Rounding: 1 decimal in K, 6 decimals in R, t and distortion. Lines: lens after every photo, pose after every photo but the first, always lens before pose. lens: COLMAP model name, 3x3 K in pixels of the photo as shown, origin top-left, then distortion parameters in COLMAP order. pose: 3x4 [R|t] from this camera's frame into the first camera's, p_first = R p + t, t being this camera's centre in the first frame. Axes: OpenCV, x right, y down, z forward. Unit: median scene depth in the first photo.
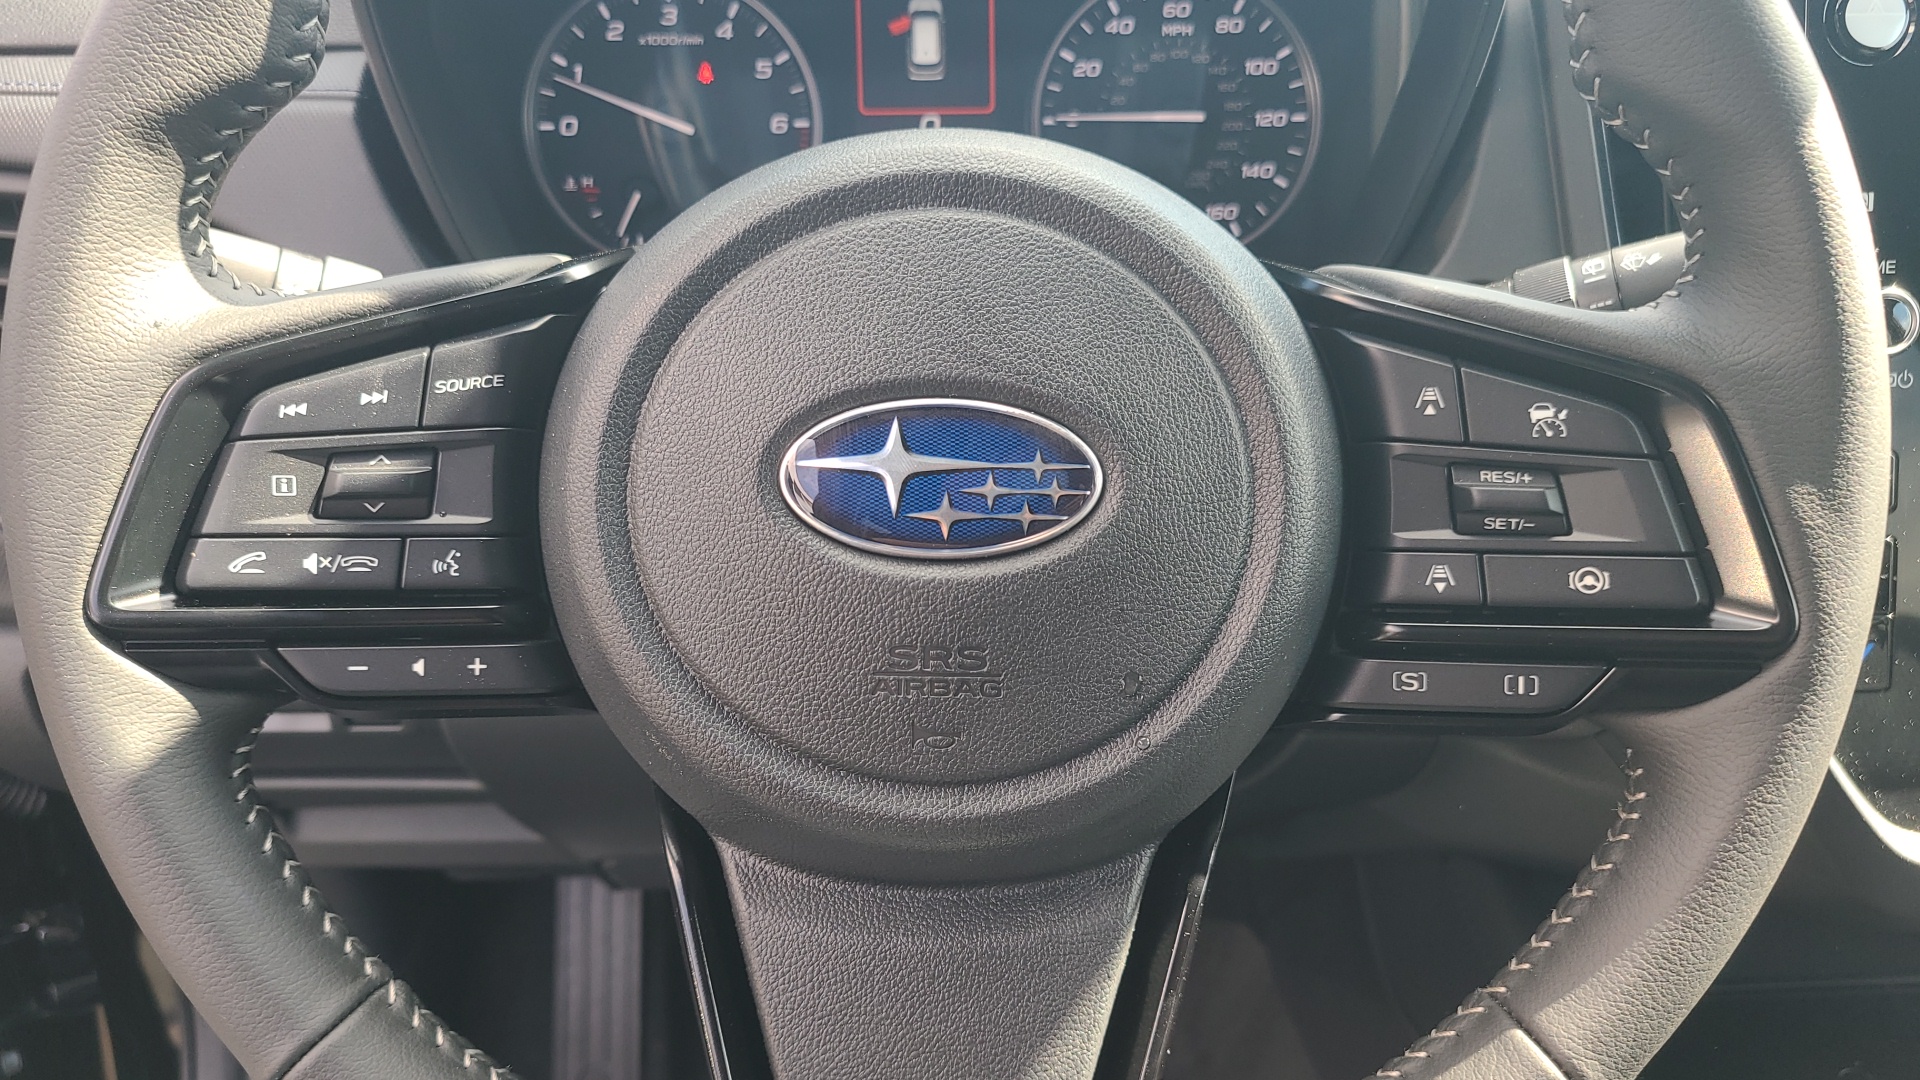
lens RADIAL K [[1455.3, 0, 960.0], [0, 1455.3, 540.0], [0, 0, 1]] dist [0.011204, 0.001401]
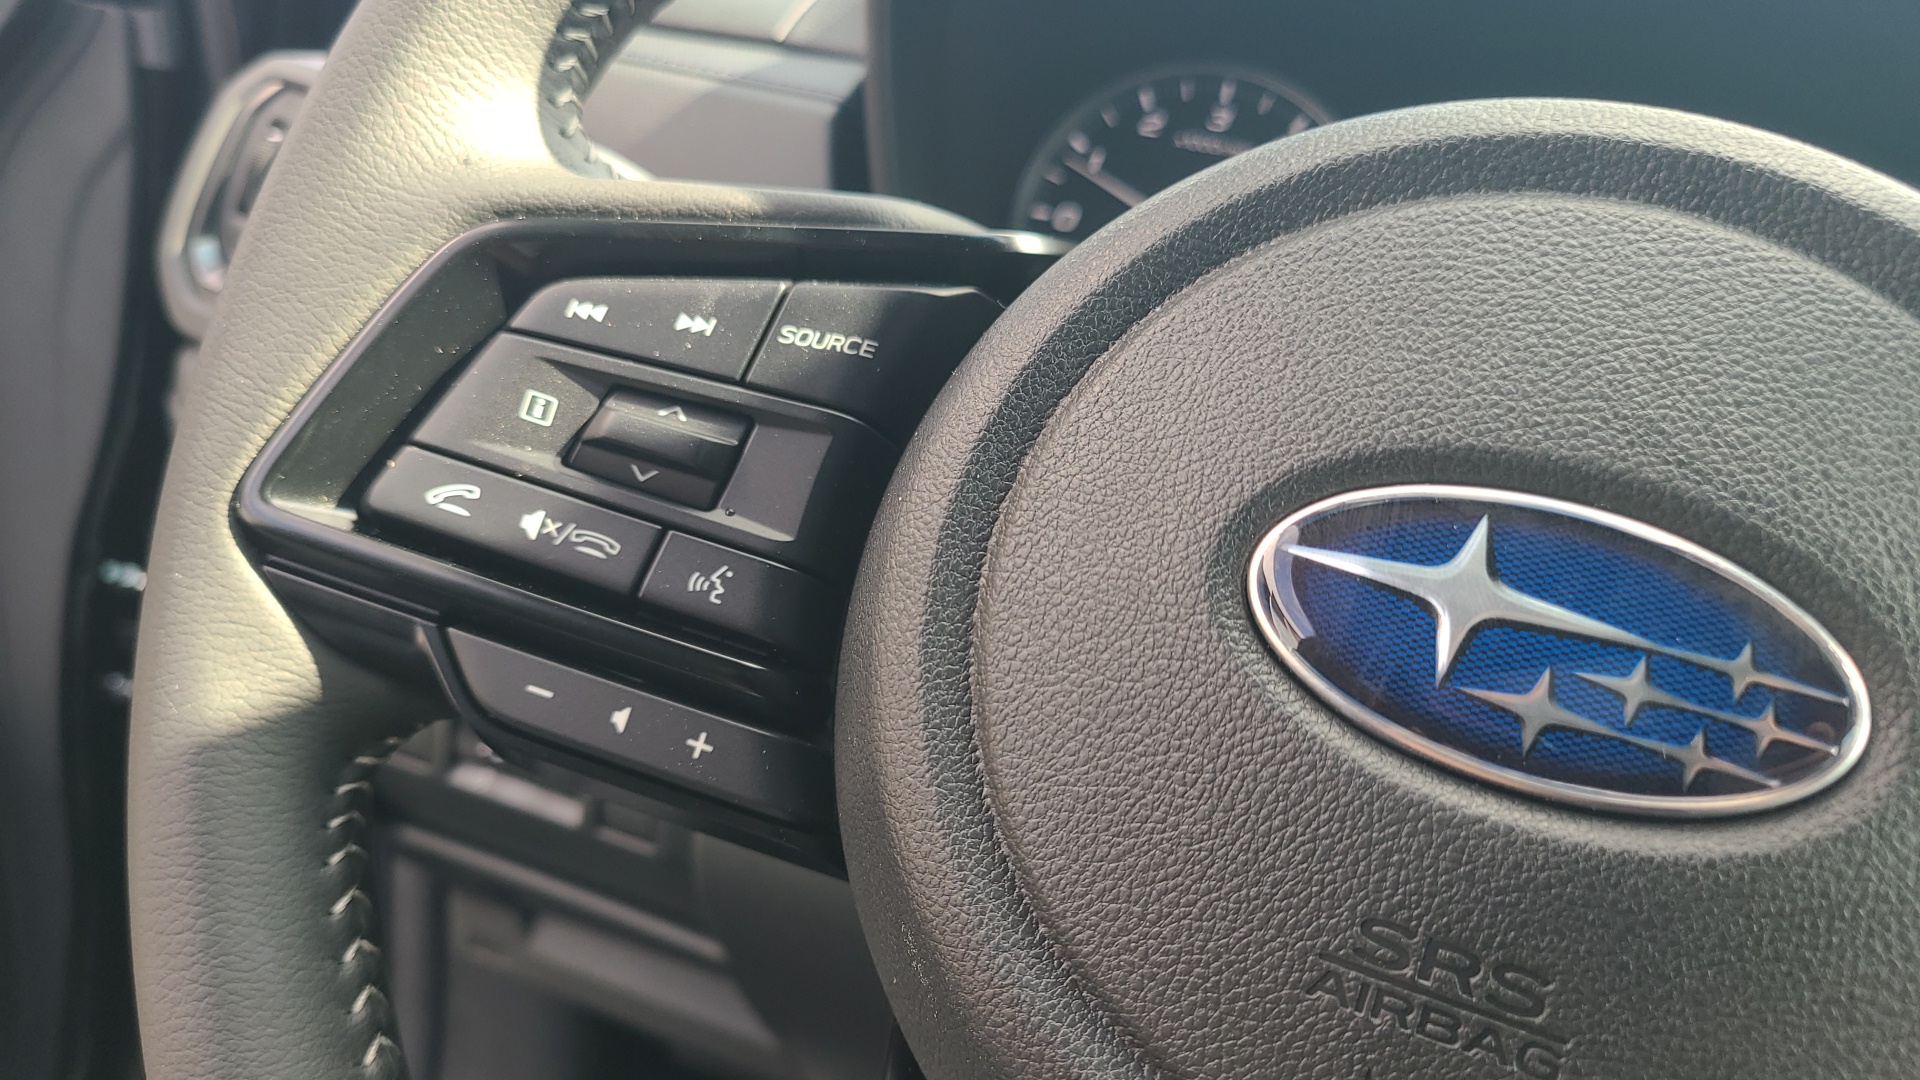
lens RADIAL K [[1500.2, 0, 960.0], [0, 1500.2, 540.0], [0, 0, 1]] dist [0.002381, -0.005347]
pose [[0.924106, 0.258217, -0.281695, -0.064223], [-0.306641, 0.940960, -0.143405, 0.066199], [0.228034, 0.218900, 0.948727, 0.403650]]
